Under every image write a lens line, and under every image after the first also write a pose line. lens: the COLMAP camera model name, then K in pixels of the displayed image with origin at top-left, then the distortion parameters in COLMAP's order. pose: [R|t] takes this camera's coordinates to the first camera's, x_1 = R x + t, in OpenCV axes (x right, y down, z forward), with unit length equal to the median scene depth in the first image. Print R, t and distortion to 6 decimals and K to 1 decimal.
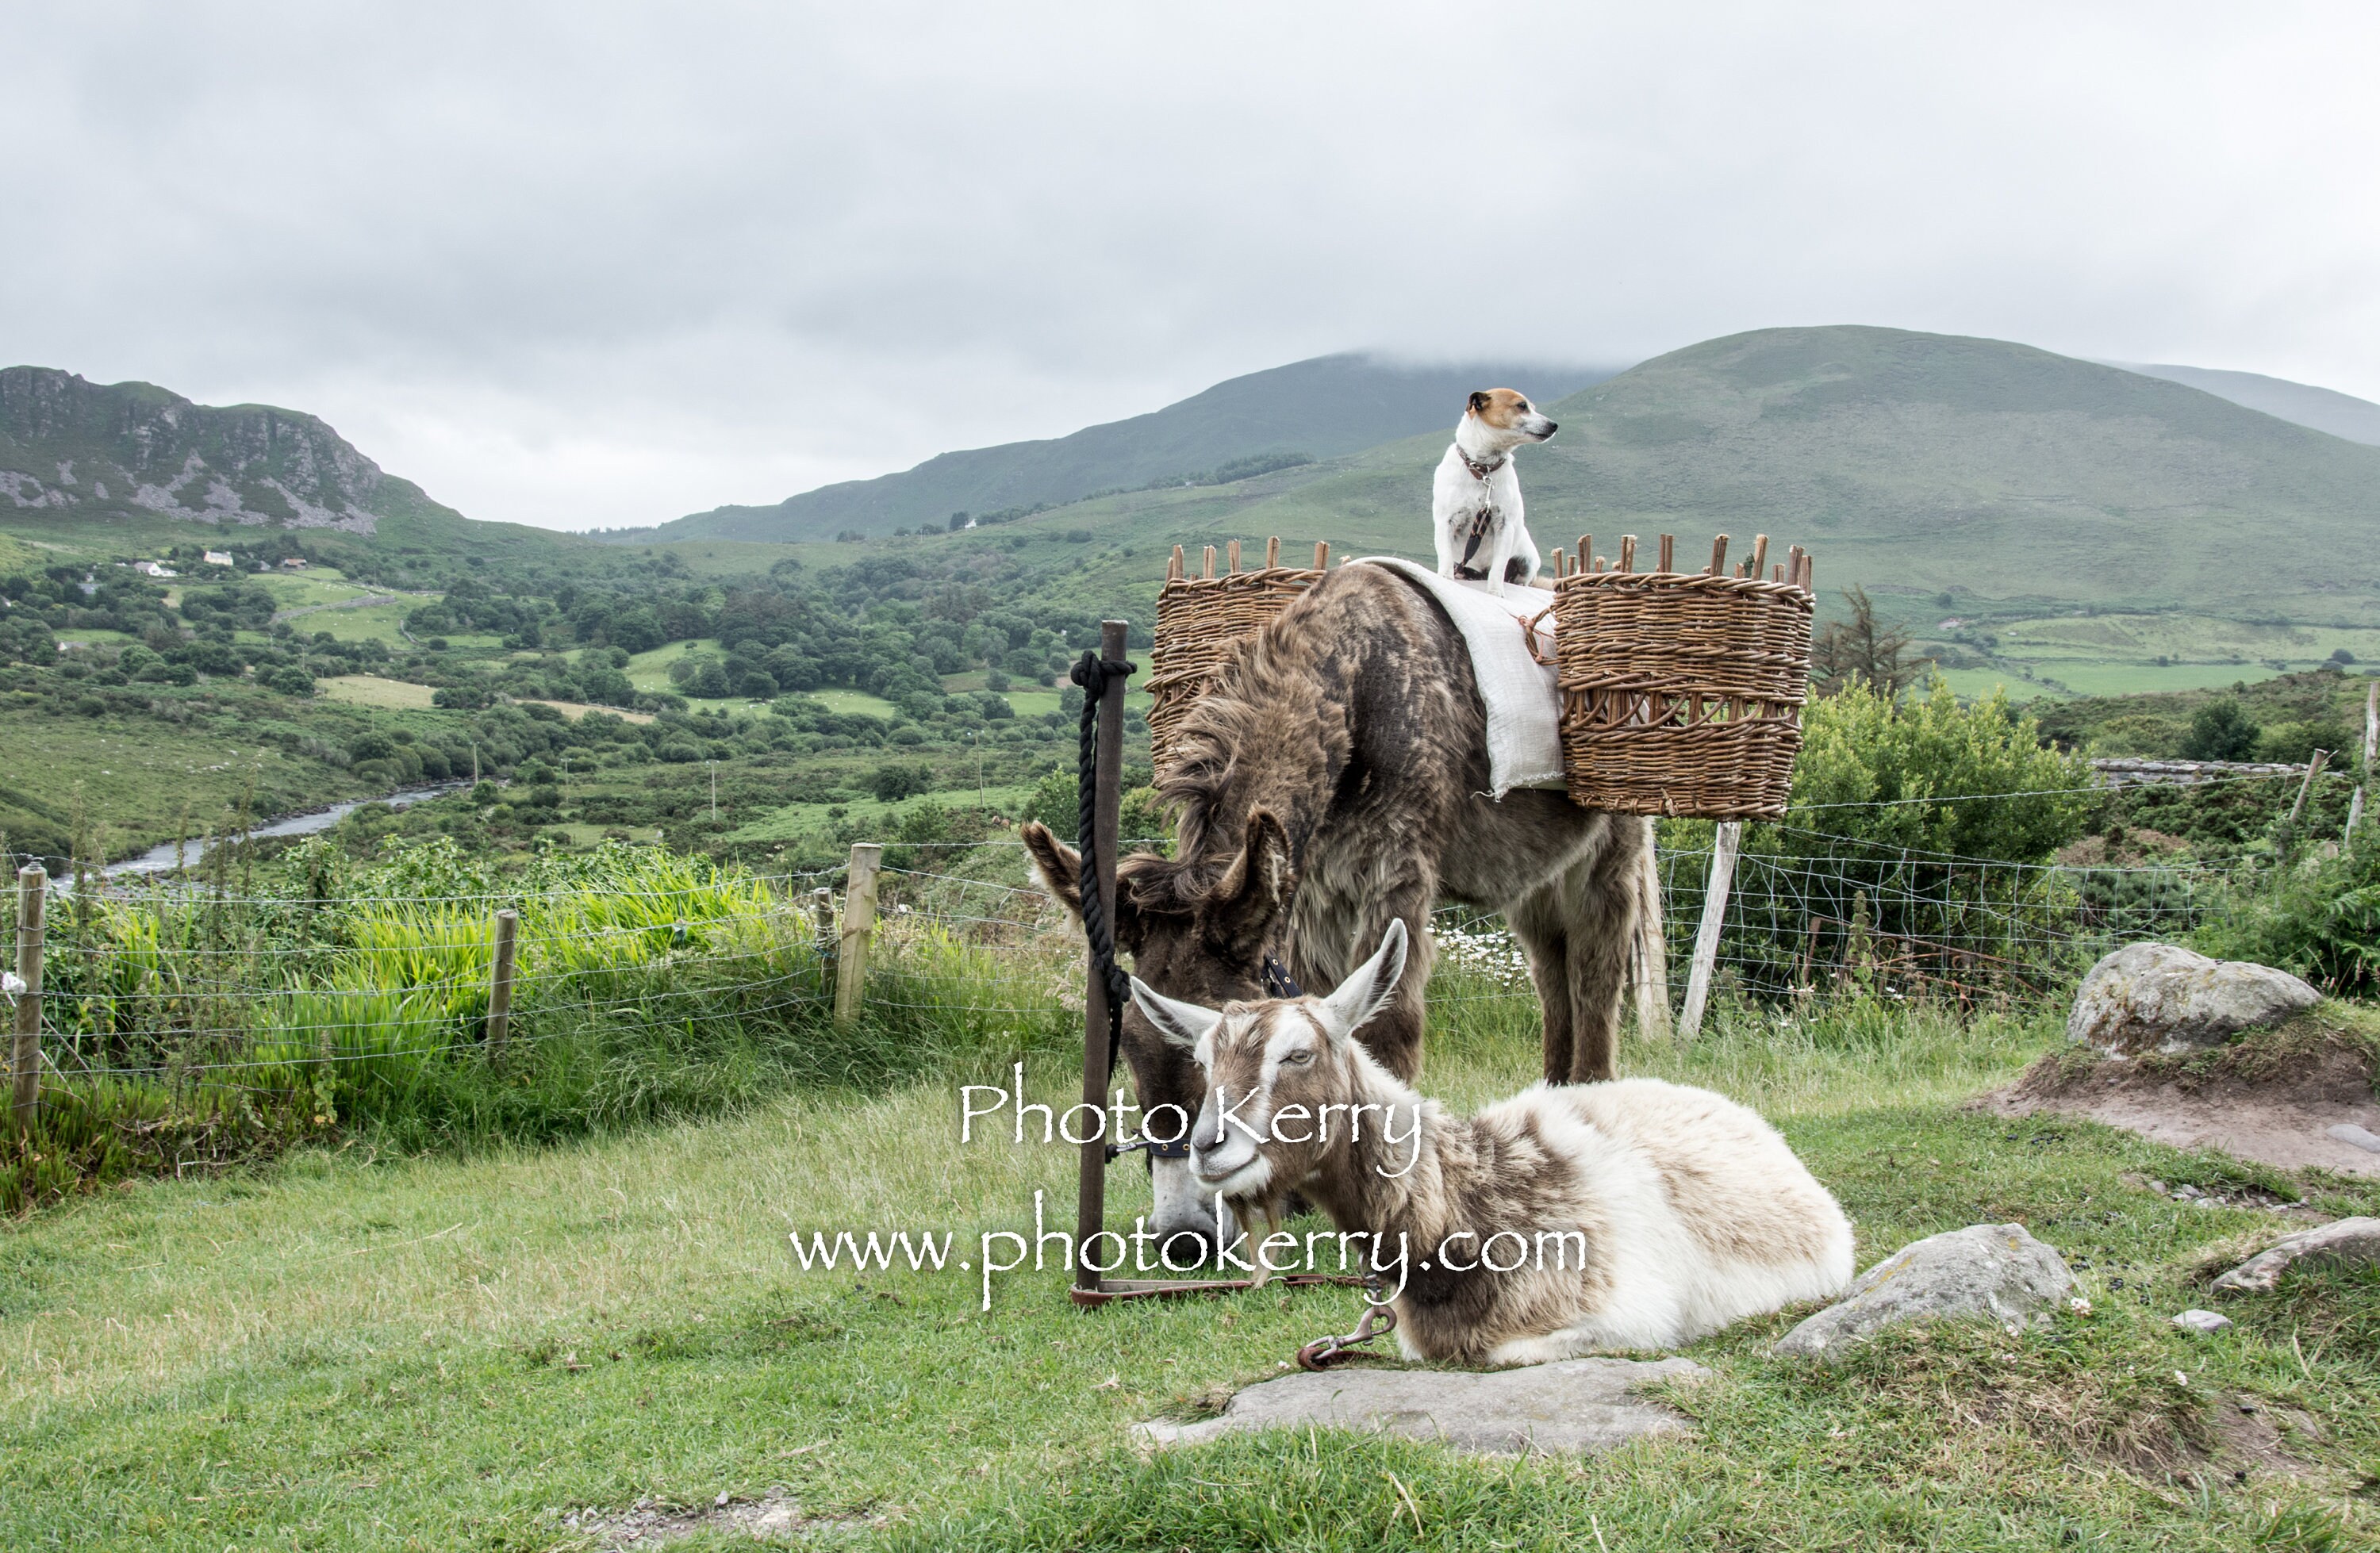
lens RADIAL K [[2251.5, 0, 1163.7], [0, 2251.5, 779.0], [0, 0, 1]] dist [-0.106074, 0.198237]
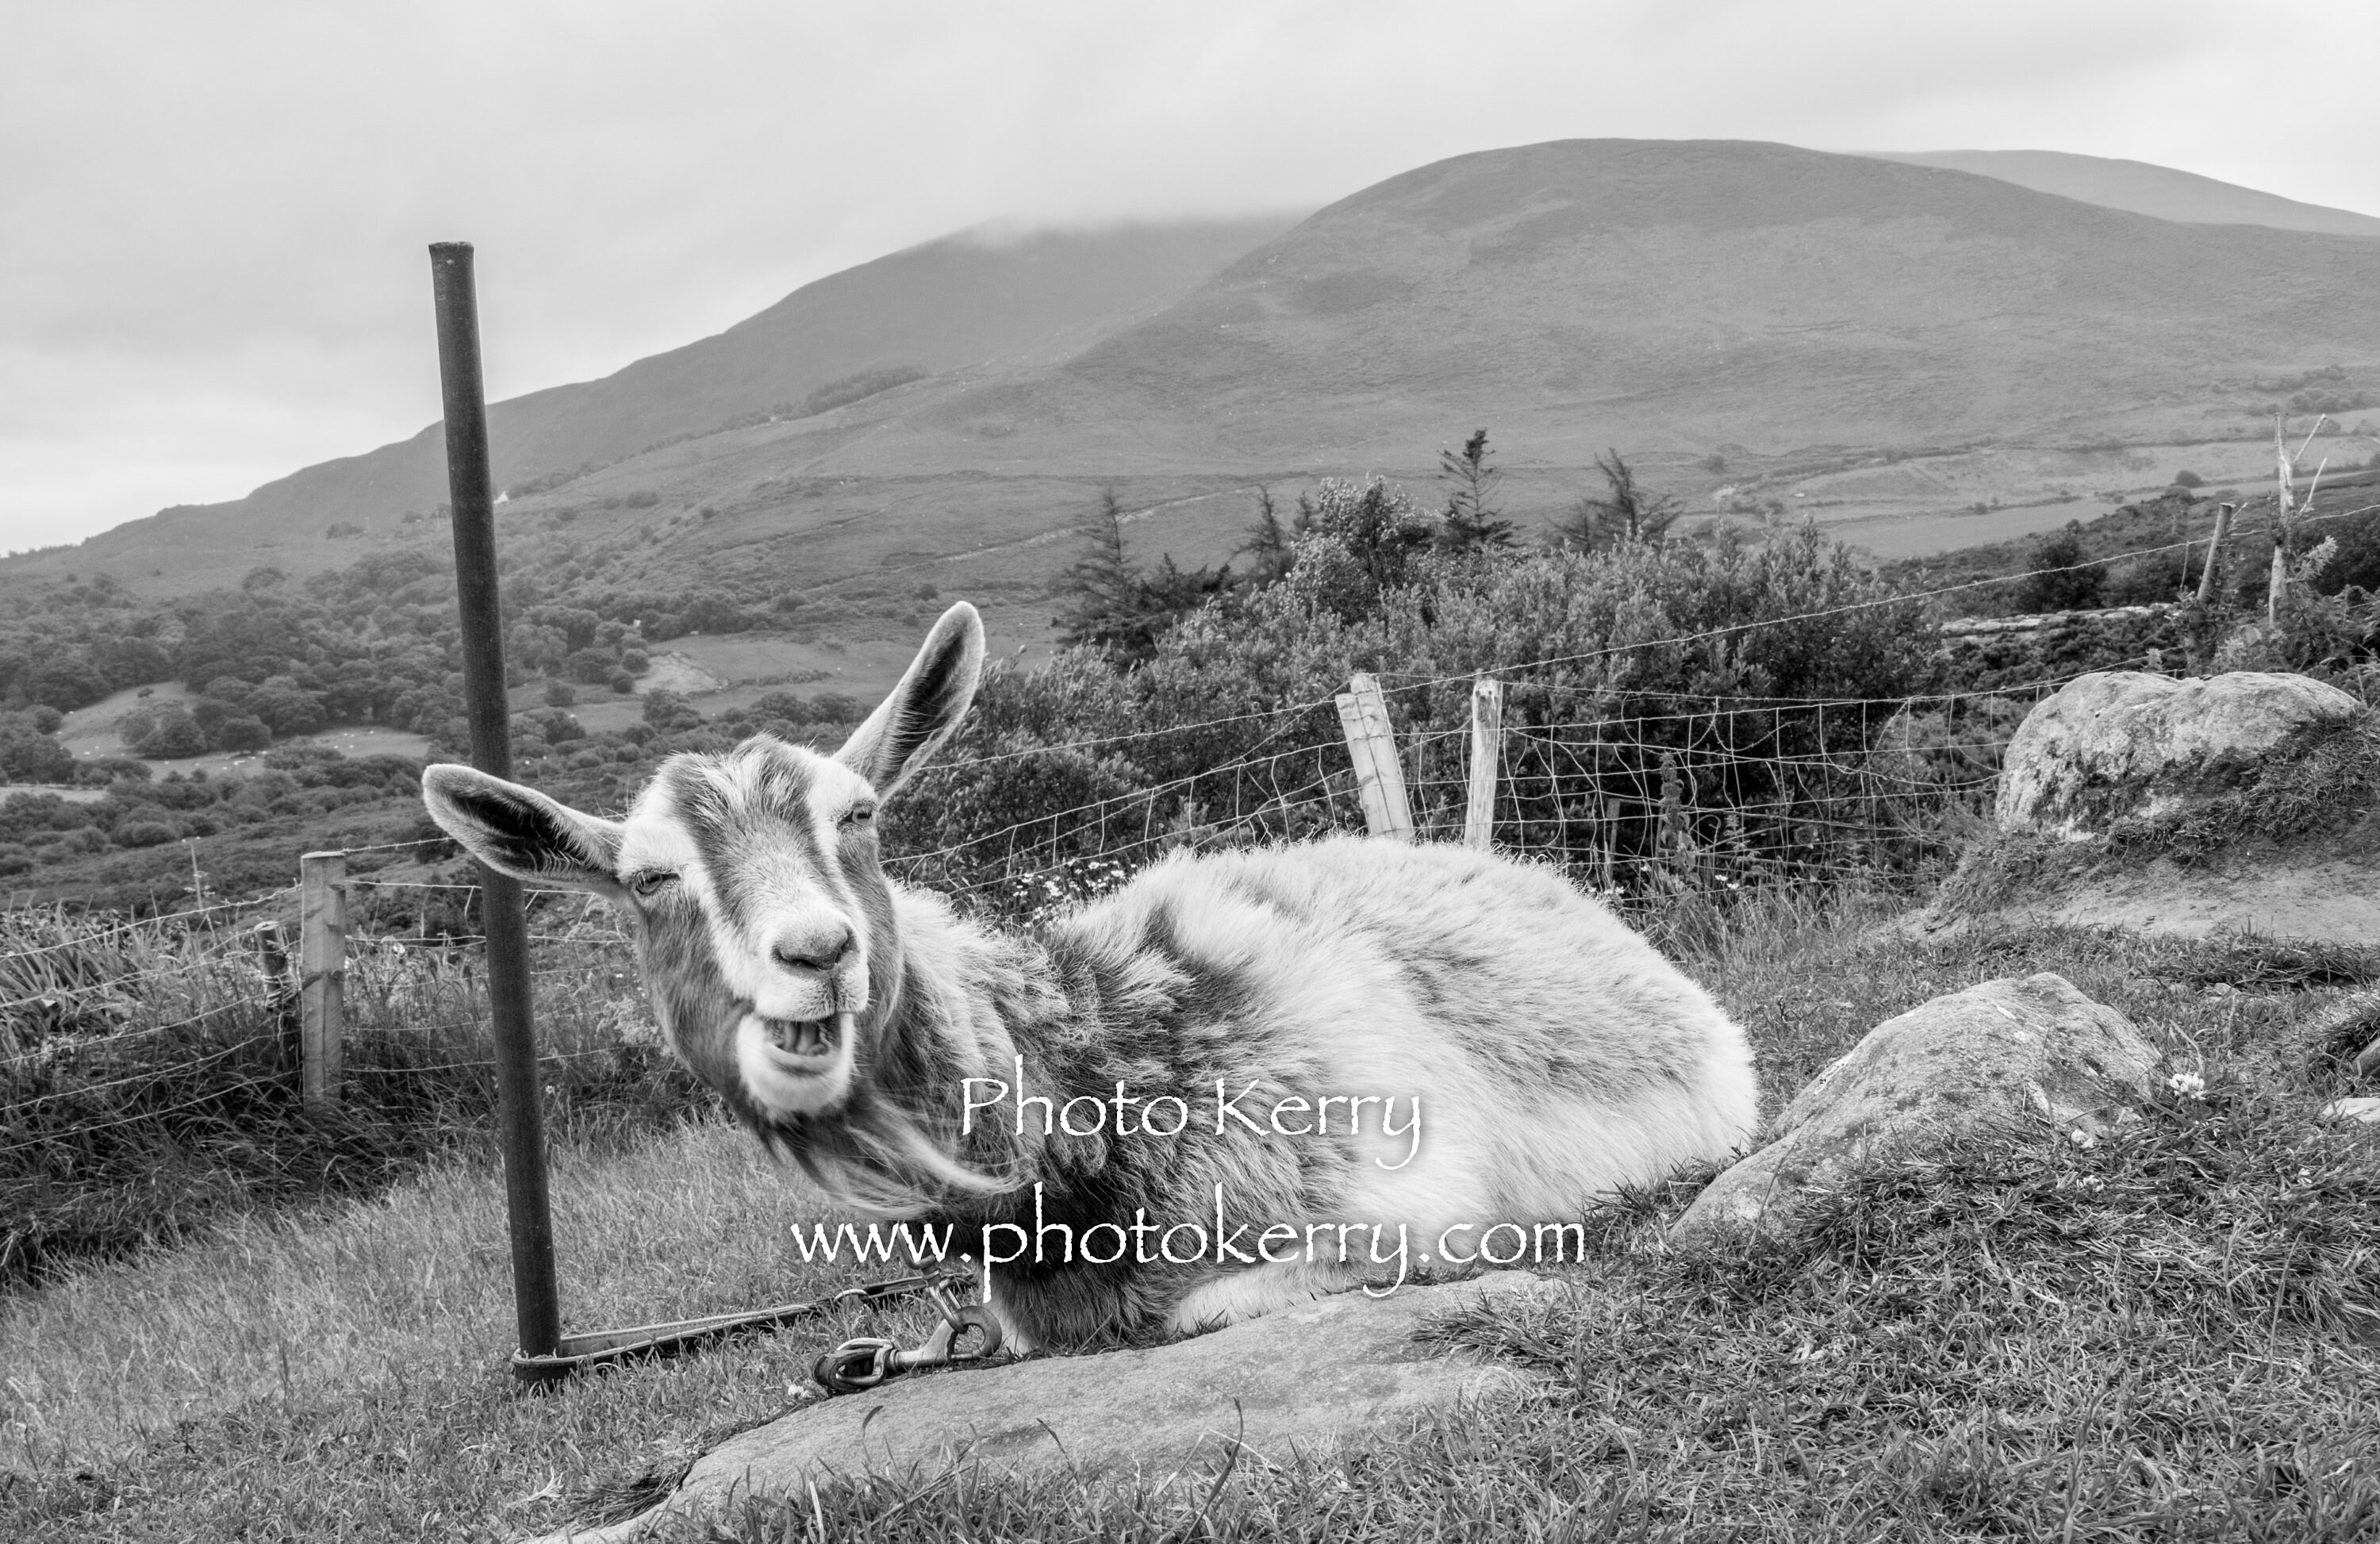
lens RADIAL K [[2595.0, 0, 1185.3], [0, 2595.0, 826.0], [0, 0, 1]] dist [-0.017574, 0.253072]
pose [[0.984680, -0.114467, 0.131536, 0.032202], [0.115730, 0.993279, -0.001976, 0.056075], [-0.130426, 0.017168, 0.991309, 0.146987]]
